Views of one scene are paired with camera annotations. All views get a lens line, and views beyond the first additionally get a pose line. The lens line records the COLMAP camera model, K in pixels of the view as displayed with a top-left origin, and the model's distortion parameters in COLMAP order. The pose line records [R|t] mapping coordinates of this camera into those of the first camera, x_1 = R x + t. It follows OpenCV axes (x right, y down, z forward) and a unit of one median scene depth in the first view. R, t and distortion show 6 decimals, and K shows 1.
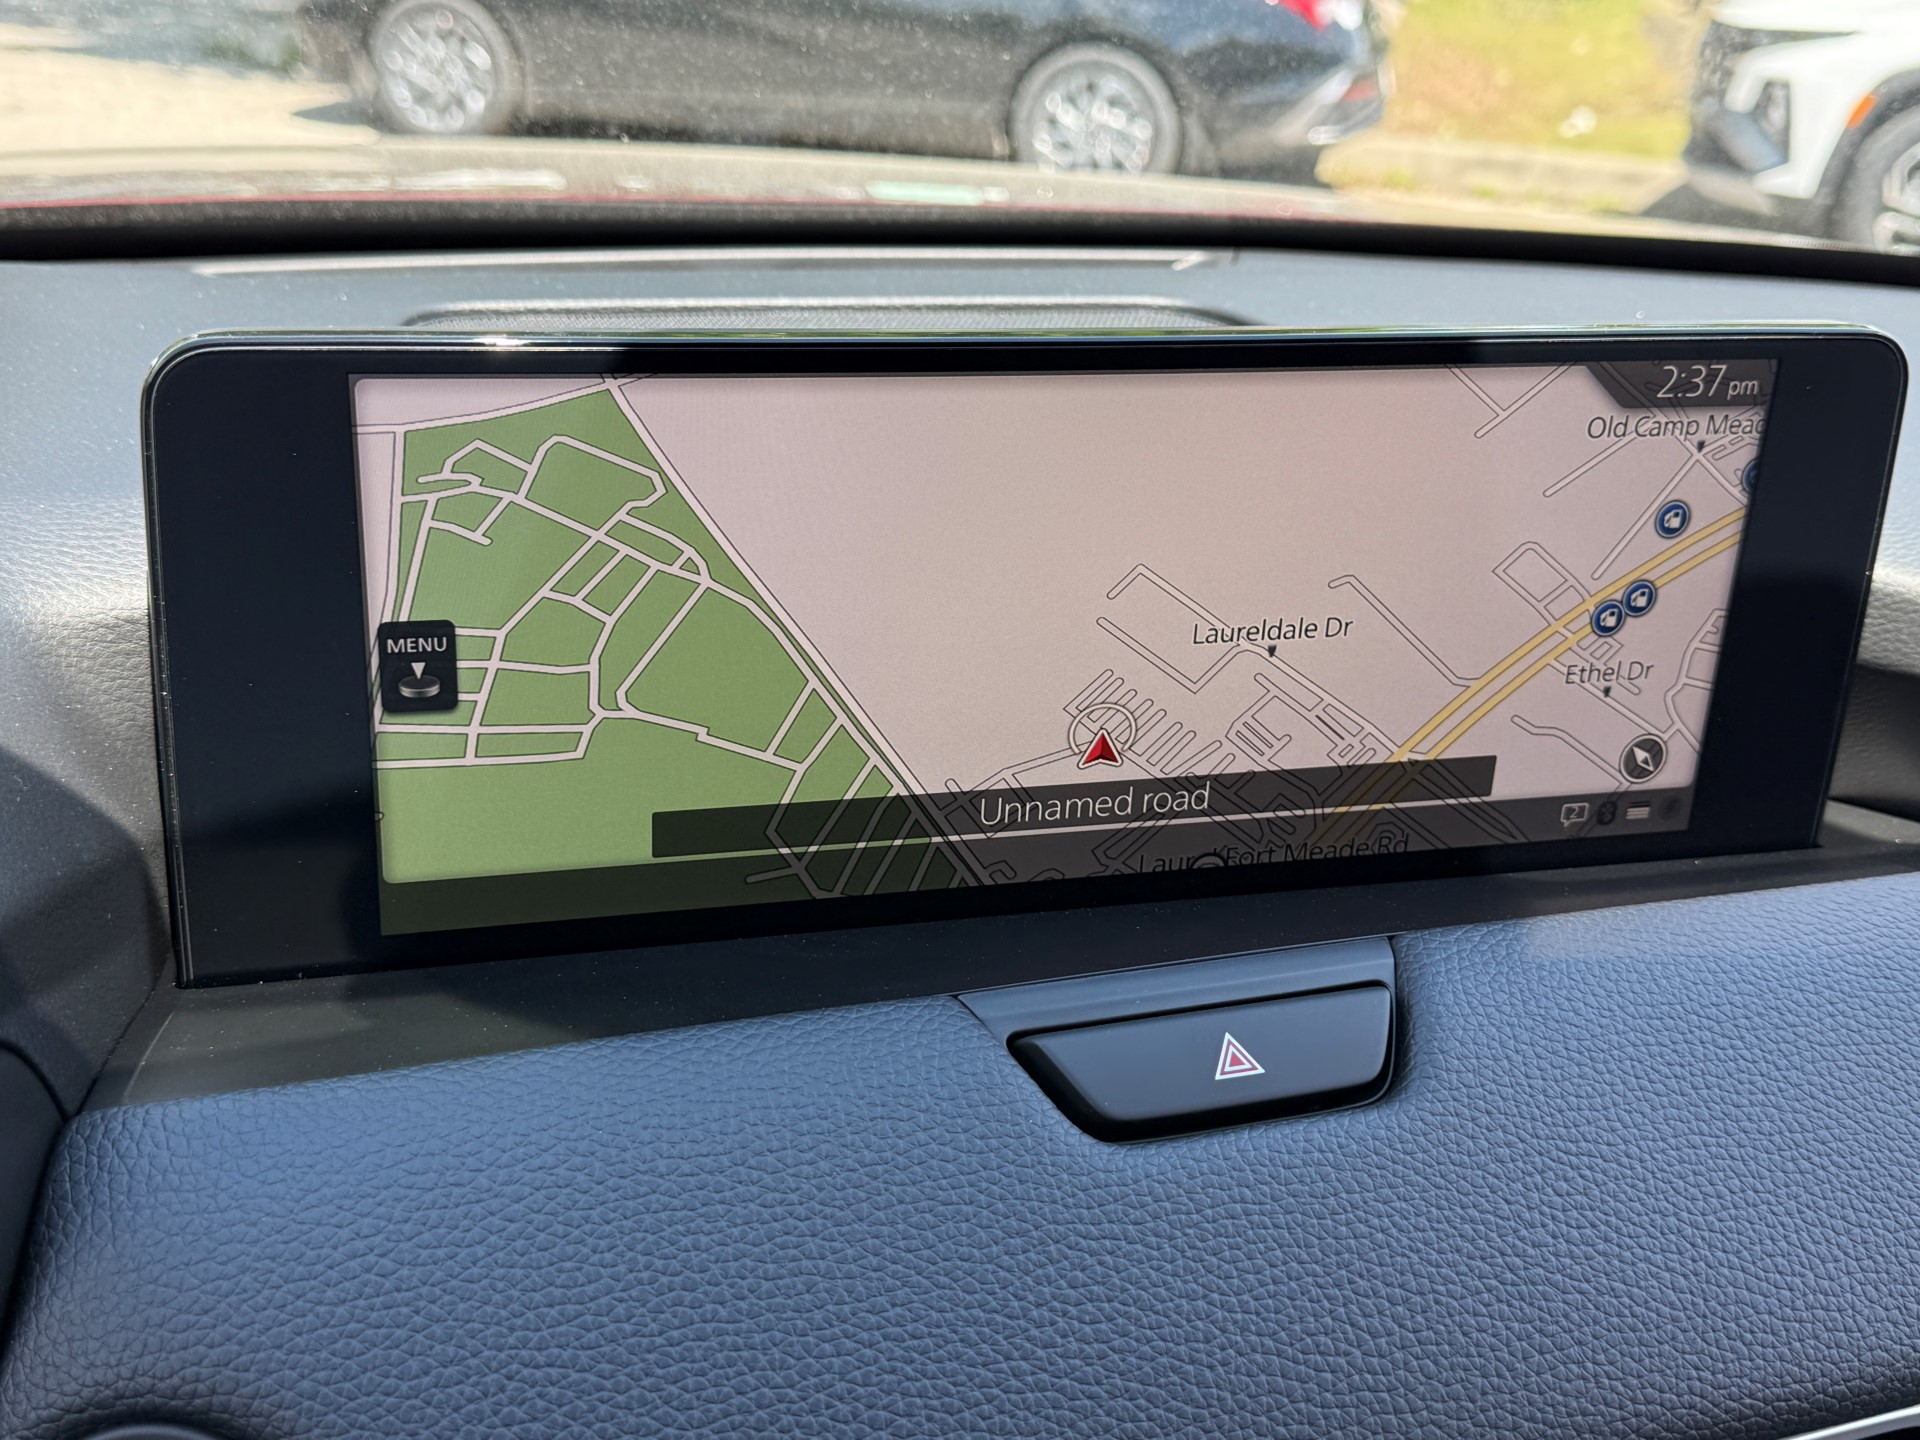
lens RADIAL K [[2110.1, 0, 960.0], [0, 2110.1, 720.0], [0, 0, 1]] dist [0.192415, -0.513139]
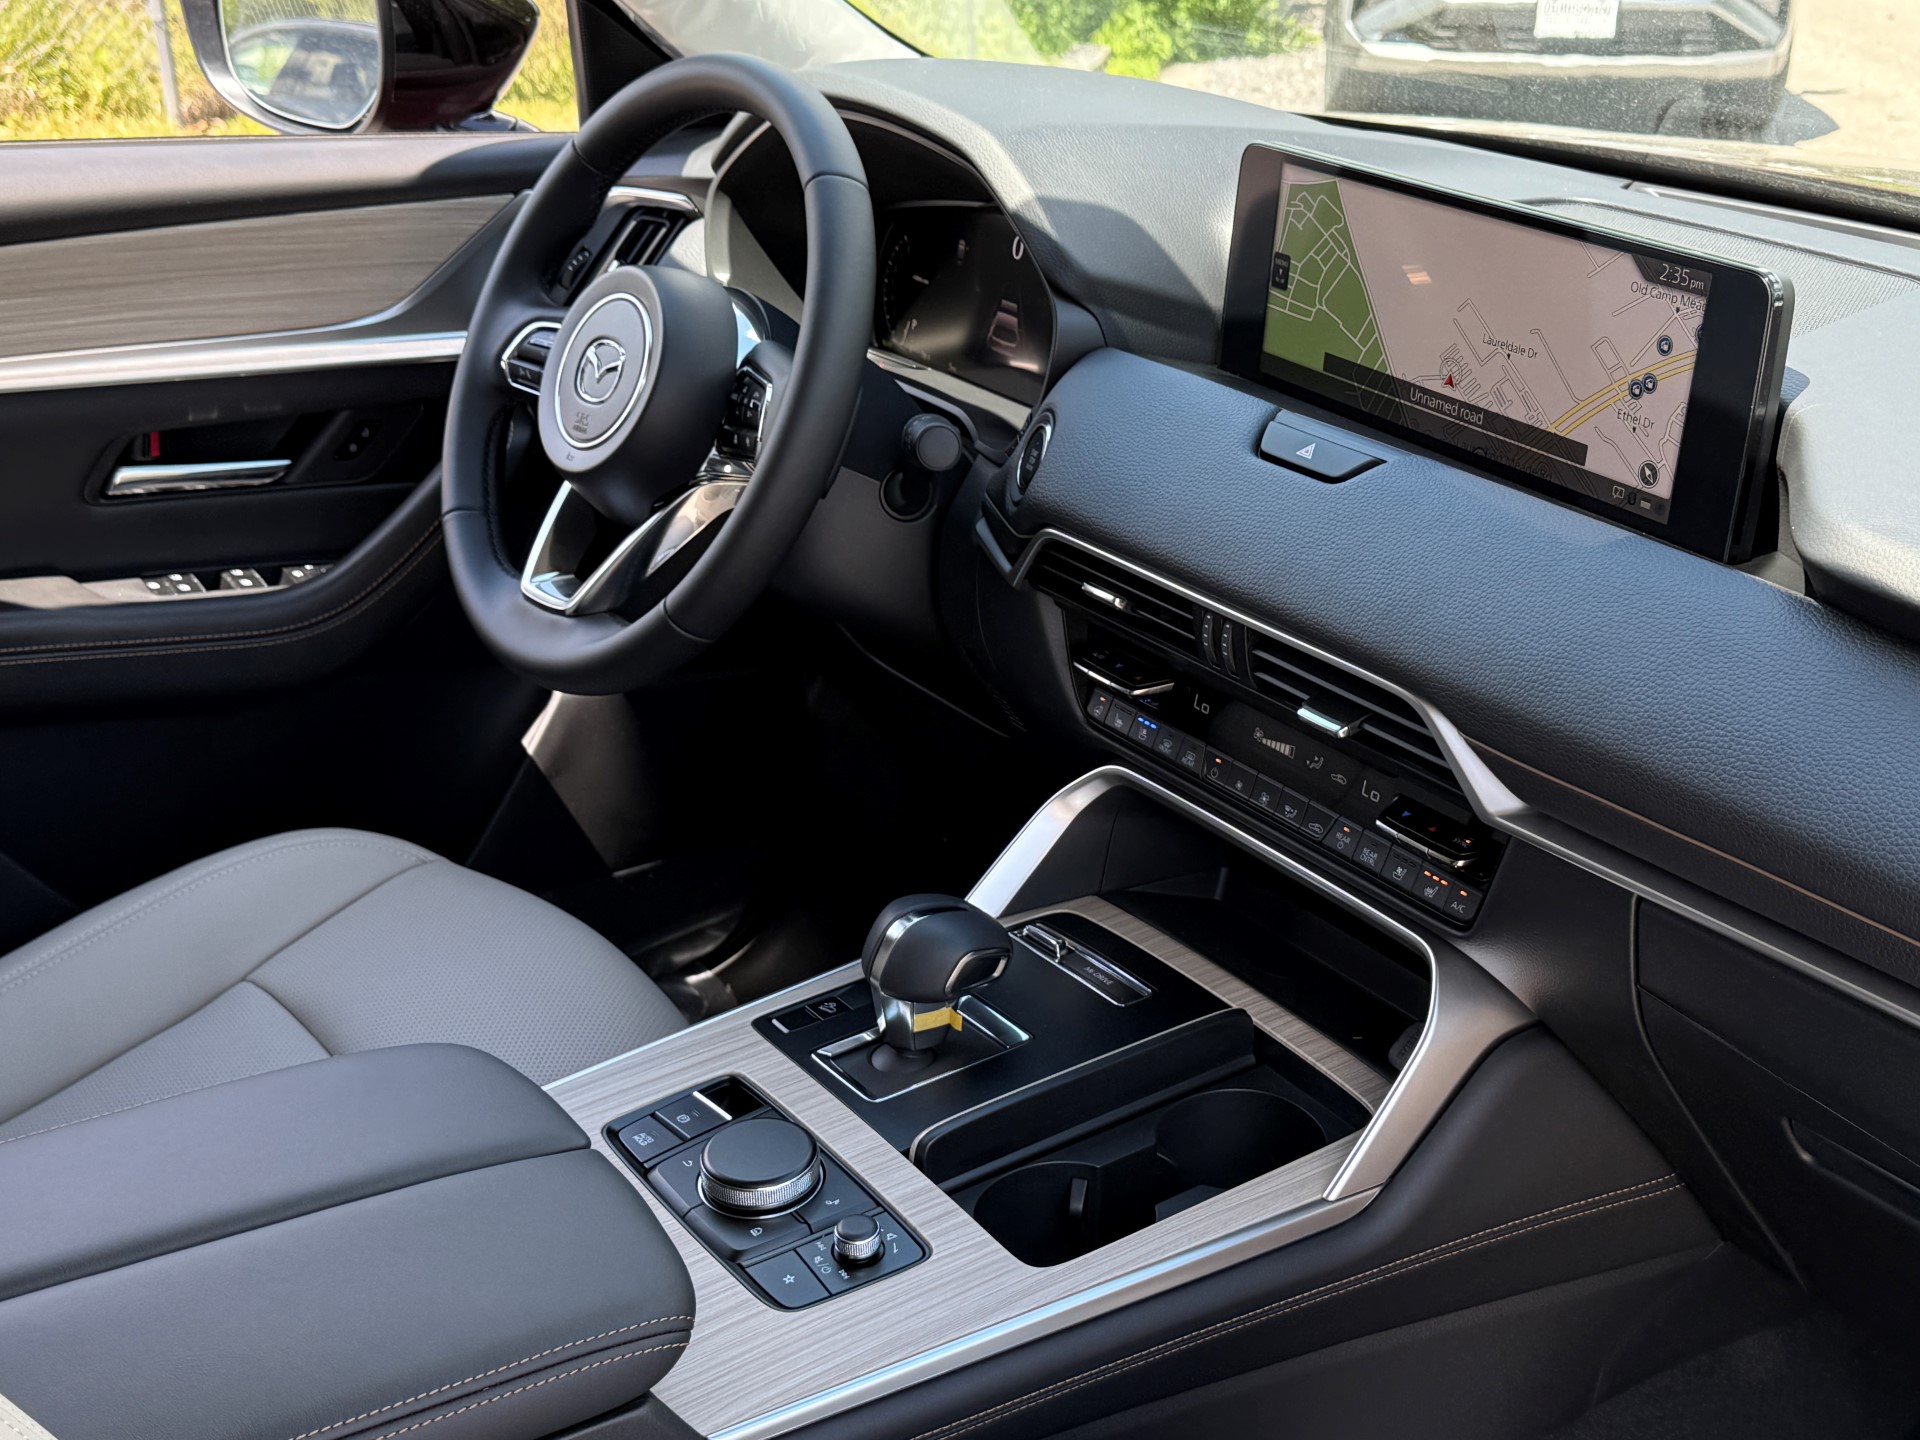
lens RADIAL K [[2383.4, 0, 960.0], [0, 2383.4, 720.0], [0, 0, 1]] dist [0.119121, -0.002744]
pose [[0.248877, 0.328535, -0.911112, 2.860606], [-0.390957, 0.894743, 0.215840, -0.012900], [0.886122, 0.302488, 0.351124, -0.323686]]
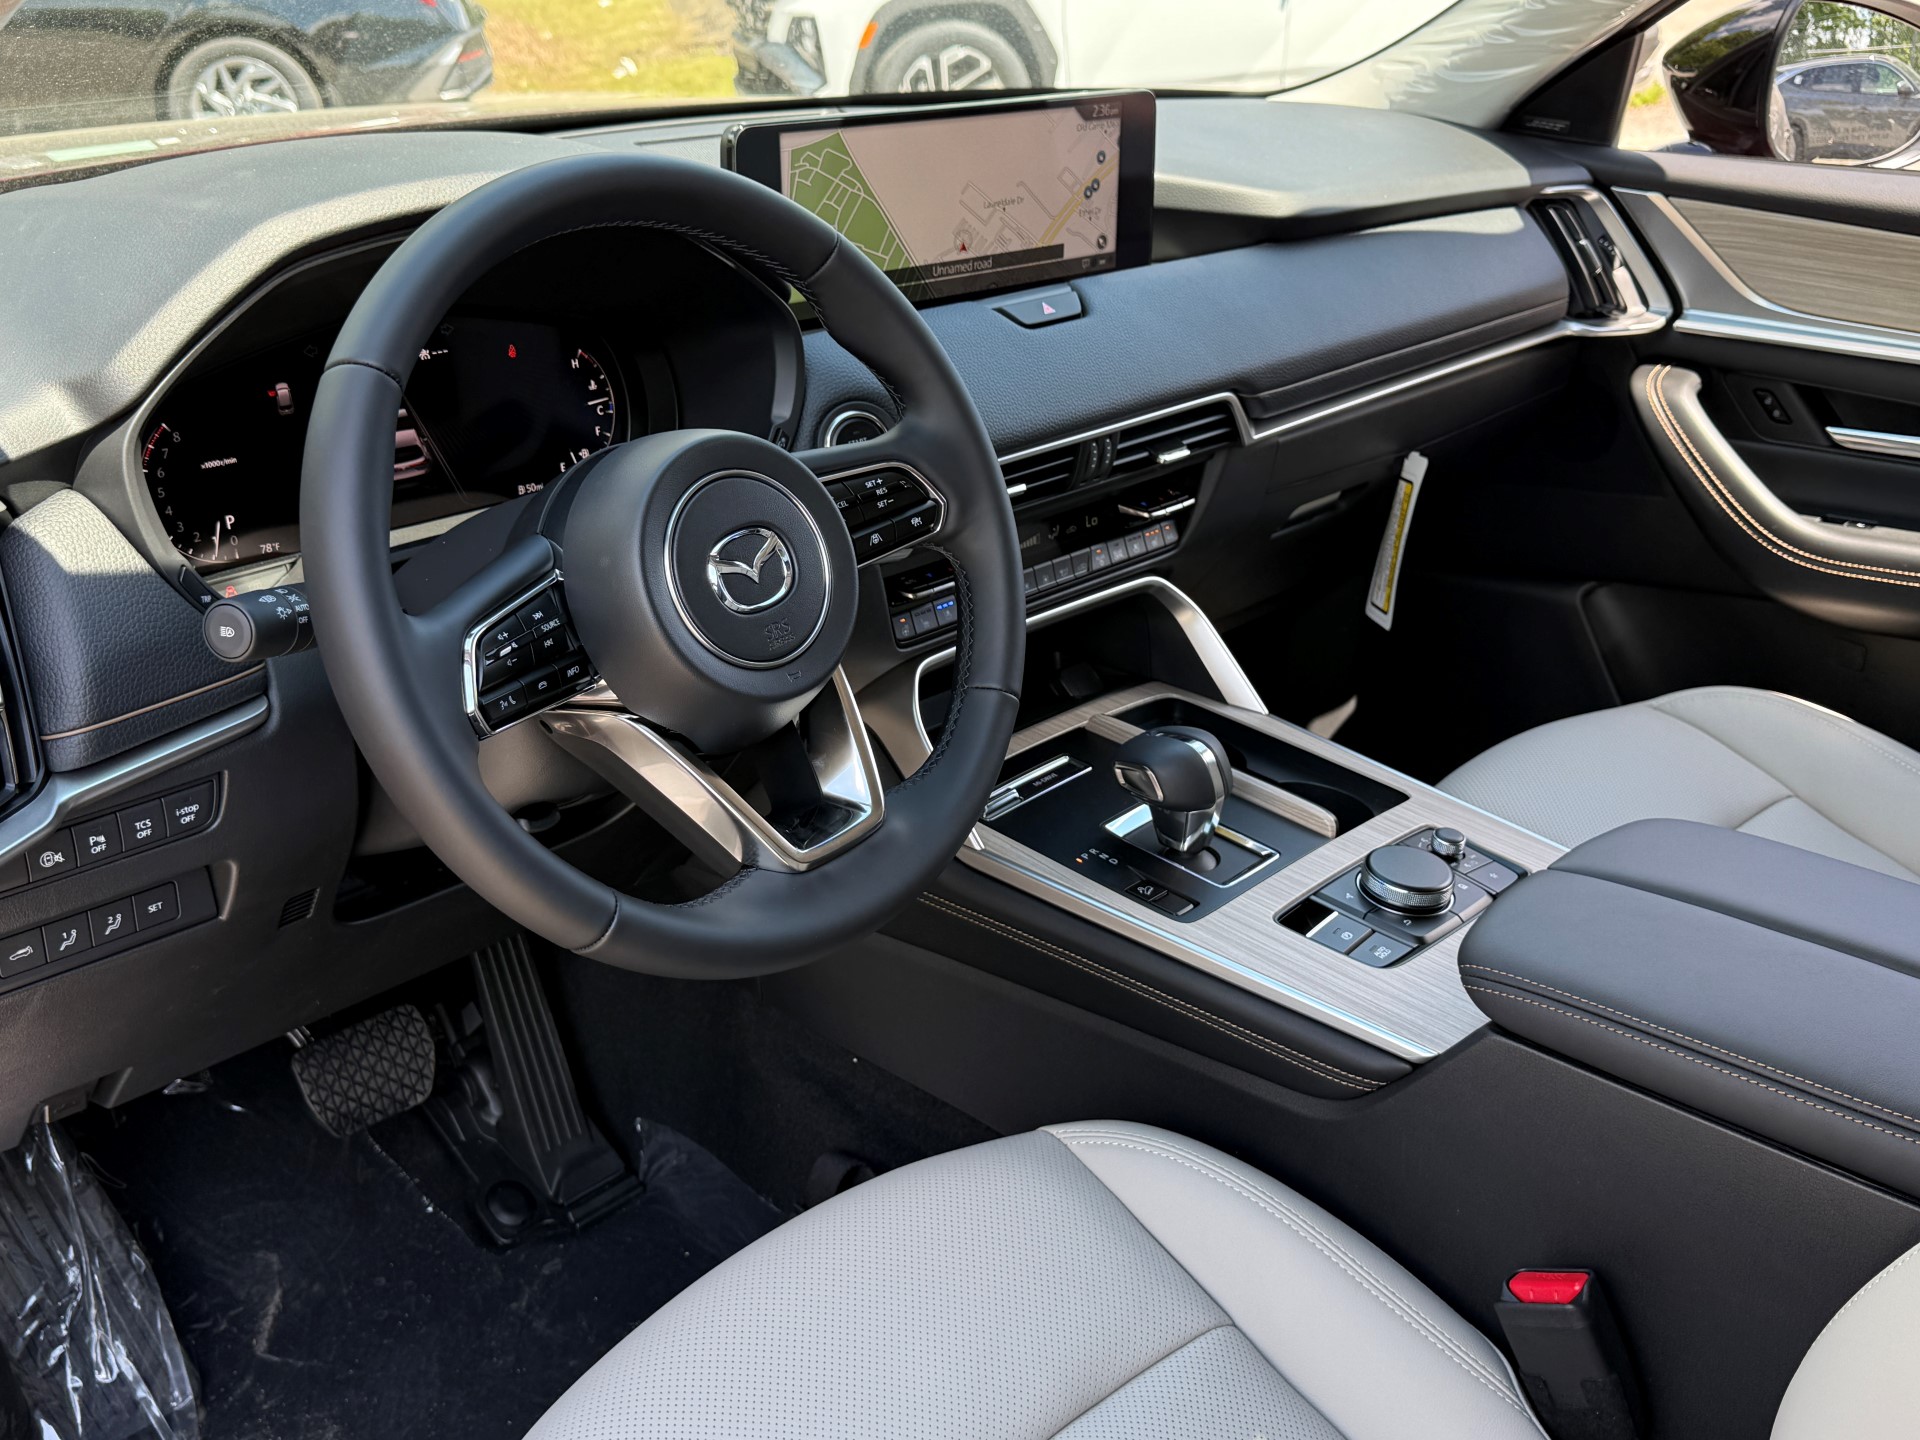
lens RADIAL K [[1922.5, 0, 960.0], [0, 1922.5, 720.0], [0, 0, 1]] dist [0.121623, -0.016368]
pose [[0.897170, -0.214961, 0.385847, -1.393367], [0.198615, 0.976618, 0.082271, 0.538349], [-0.394511, 0.002824, 0.918887, -1.894069]]
